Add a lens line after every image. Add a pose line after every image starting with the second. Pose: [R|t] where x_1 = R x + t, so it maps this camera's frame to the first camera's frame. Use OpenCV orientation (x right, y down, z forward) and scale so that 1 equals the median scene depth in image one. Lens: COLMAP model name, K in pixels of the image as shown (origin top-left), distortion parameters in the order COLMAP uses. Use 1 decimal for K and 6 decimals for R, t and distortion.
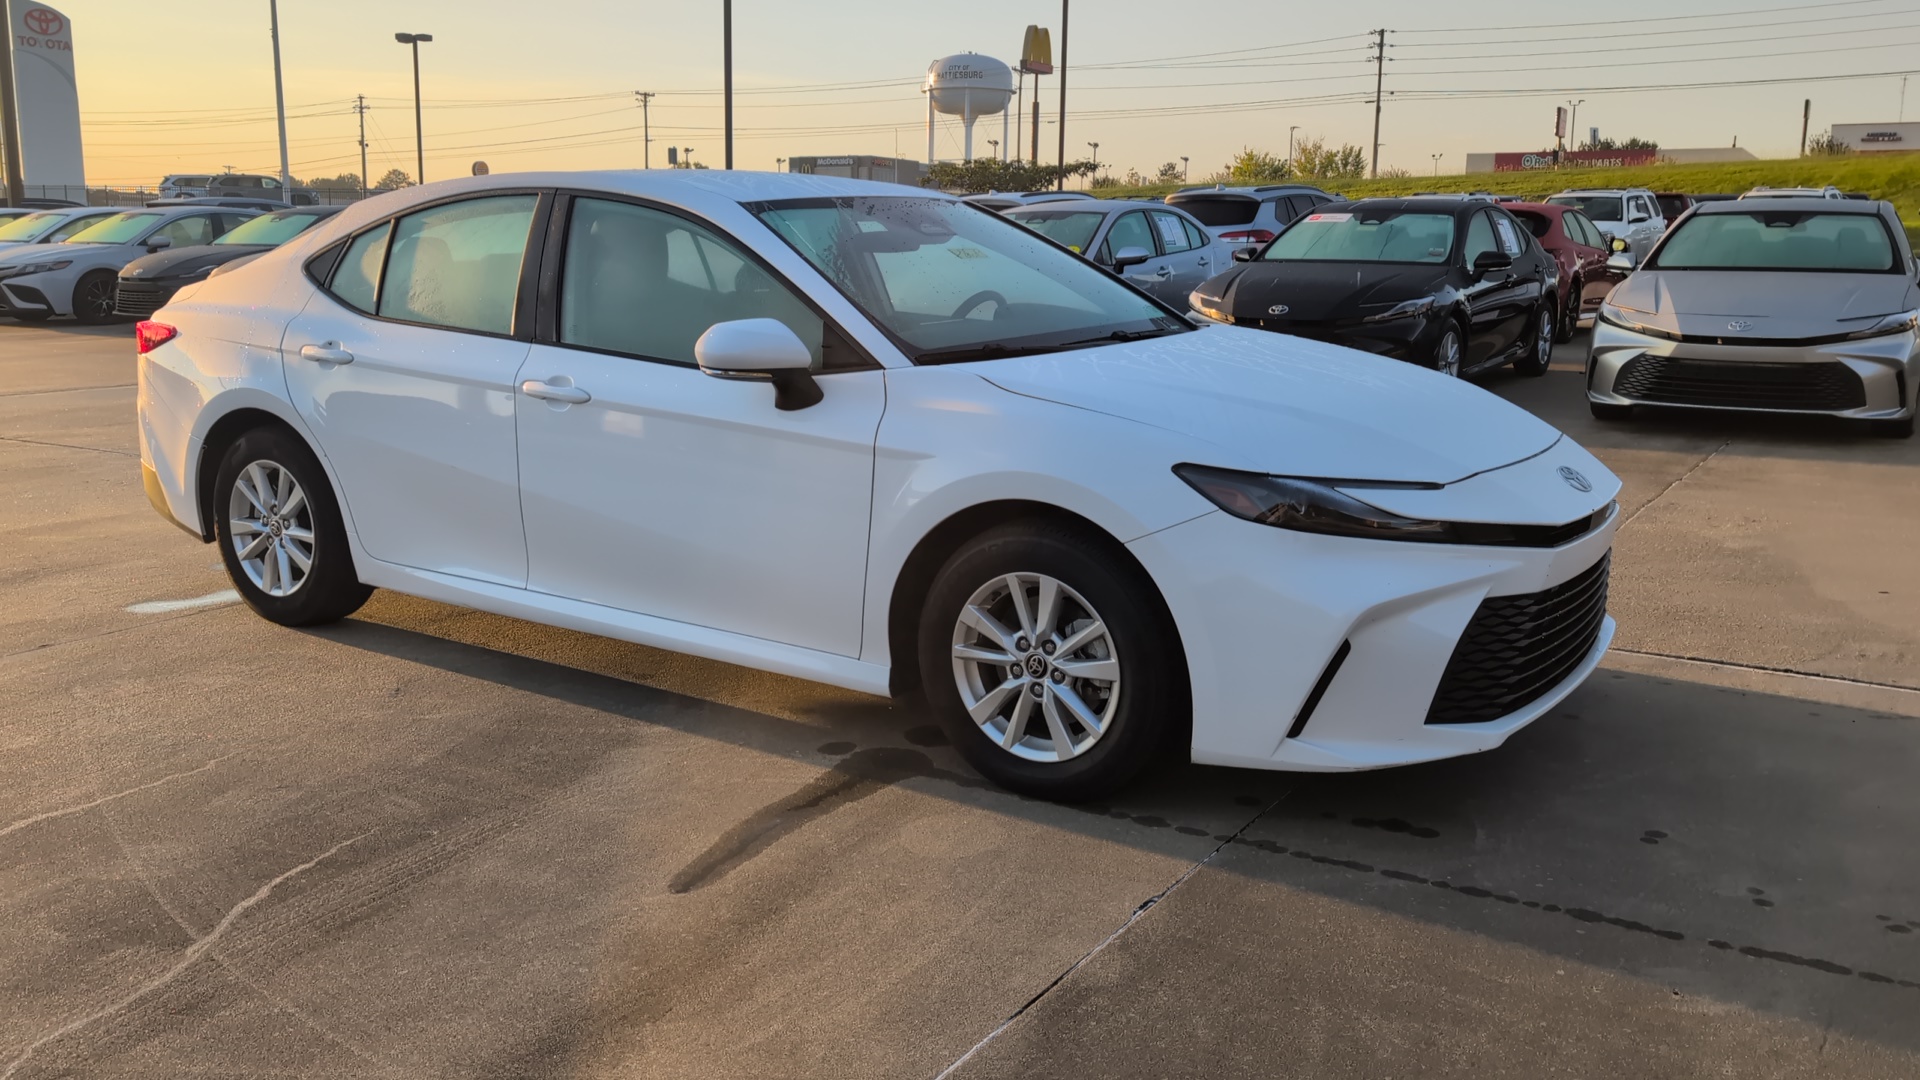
lens RADIAL K [[1619.6, 0, 960.0], [0, 1619.6, 540.0], [0, 0, 1]] dist [0.090386, -0.000547]
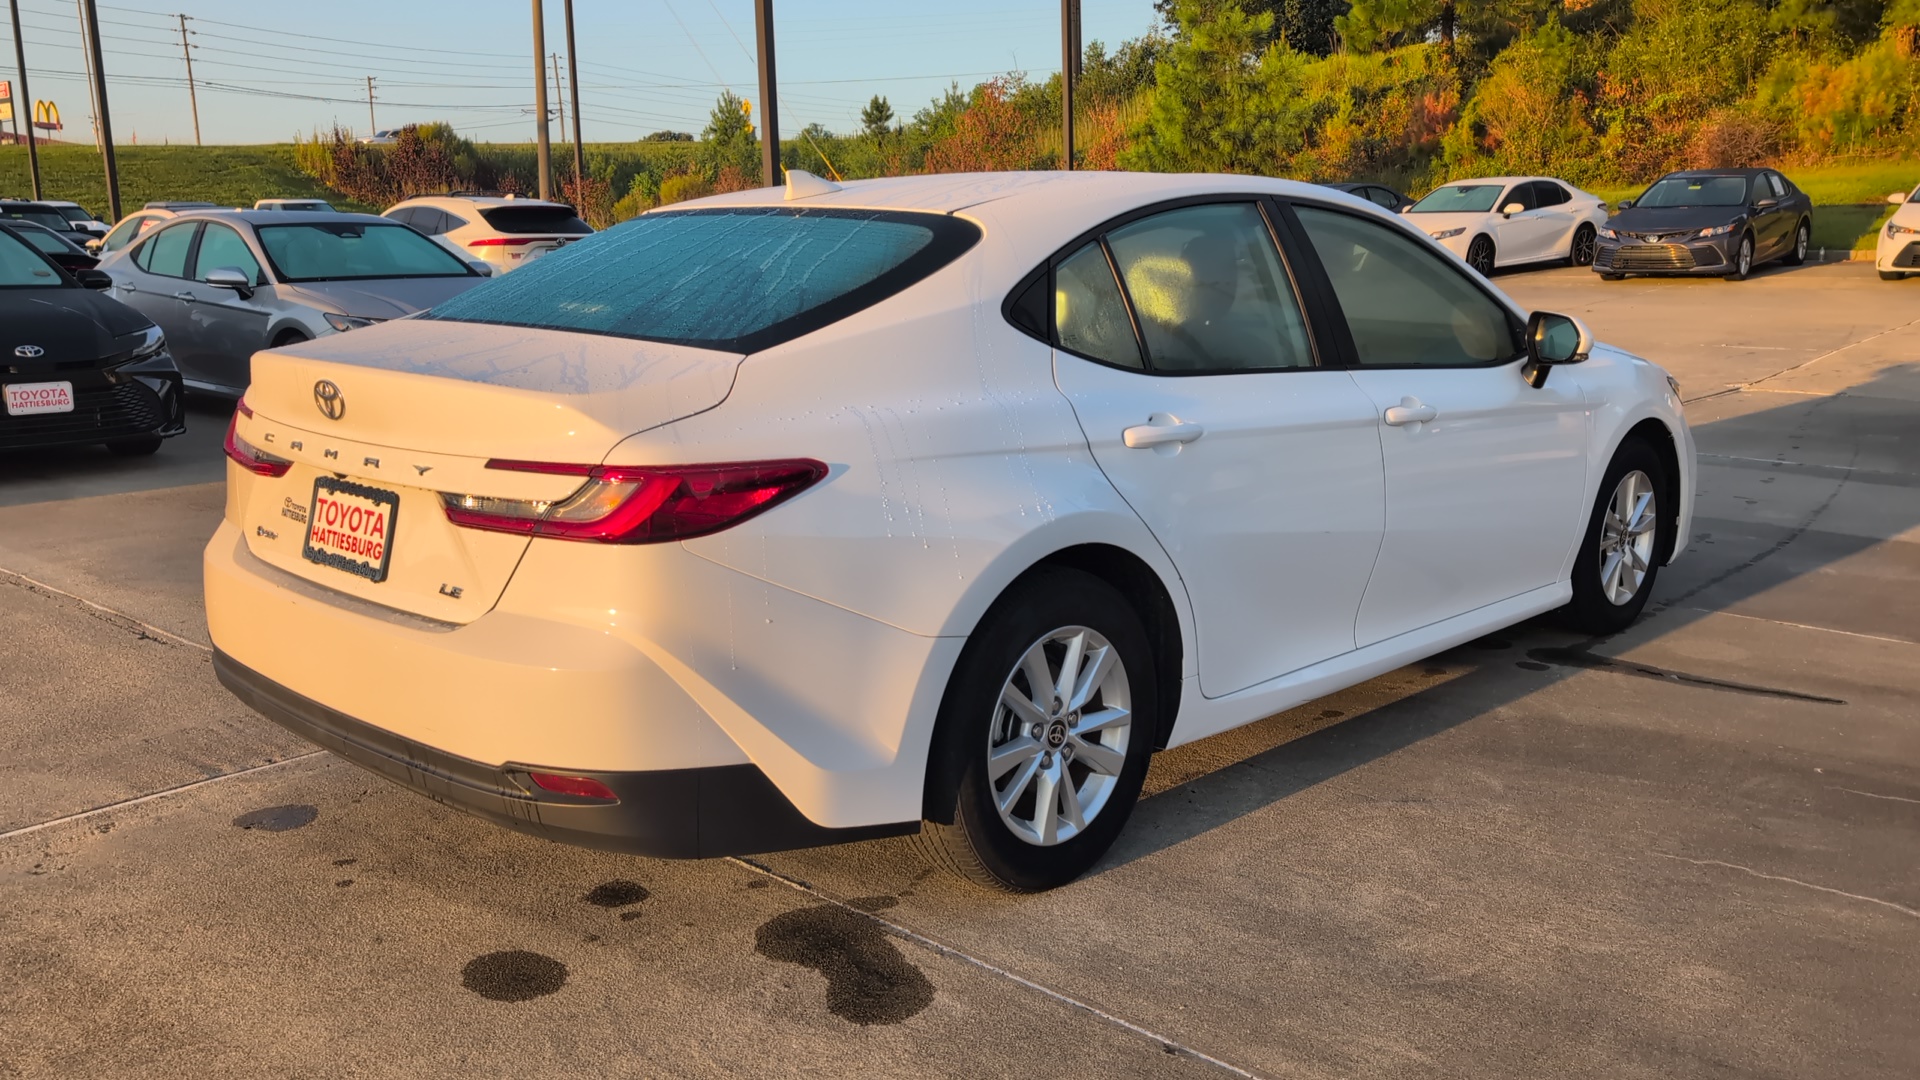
lens RADIAL K [[1658.0, 0, 932.2], [0, 1658.0, 570.4], [0, 0, 1]] dist [0.097193, -0.202453]
pose [[0.151968, -0.206502, 0.966573, -1.197933], [0.197801, 0.964502, 0.174961, -0.220157], [-0.968391, 0.164601, 0.187419, 1.077240]]
